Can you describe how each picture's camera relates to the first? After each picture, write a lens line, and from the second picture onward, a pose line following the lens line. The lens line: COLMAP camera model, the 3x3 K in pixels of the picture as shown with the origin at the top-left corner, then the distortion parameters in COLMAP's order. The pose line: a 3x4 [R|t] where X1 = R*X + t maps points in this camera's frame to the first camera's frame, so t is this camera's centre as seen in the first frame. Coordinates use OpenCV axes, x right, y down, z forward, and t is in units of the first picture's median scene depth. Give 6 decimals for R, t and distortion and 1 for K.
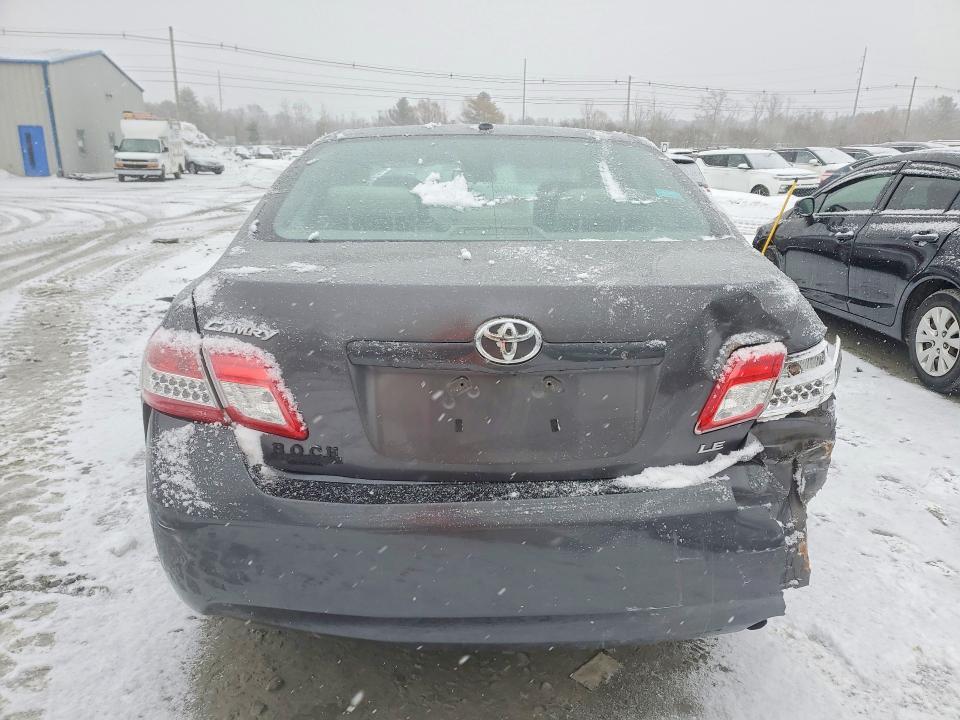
lens RADIAL K [[746.2, 0, 480.0], [0, 746.2, 360.0], [0, 0, 1]] dist [0.002667, 0.002161]
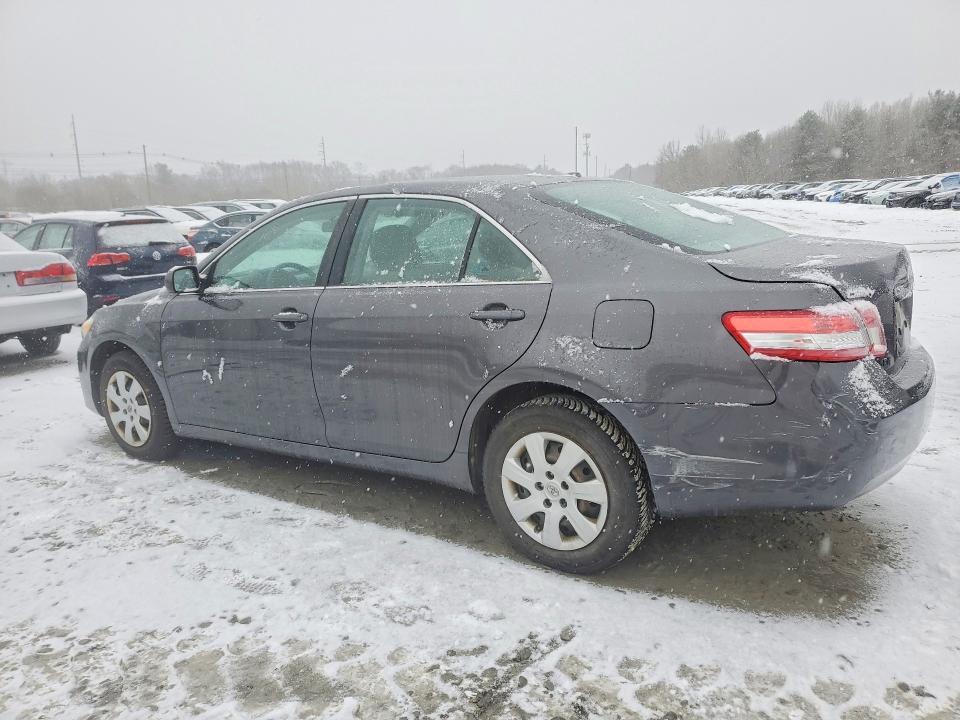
lens RADIAL K [[746.2, 0, 480.0], [0, 746.2, 360.0], [0, 0, 1]] dist [0.002667, 0.002161]
pose [[0.619221, -0.197650, 0.759934, -1.231347], [0.258051, 0.965270, 0.040785, -0.107715], [-0.741603, 0.170847, 0.648720, 0.370443]]
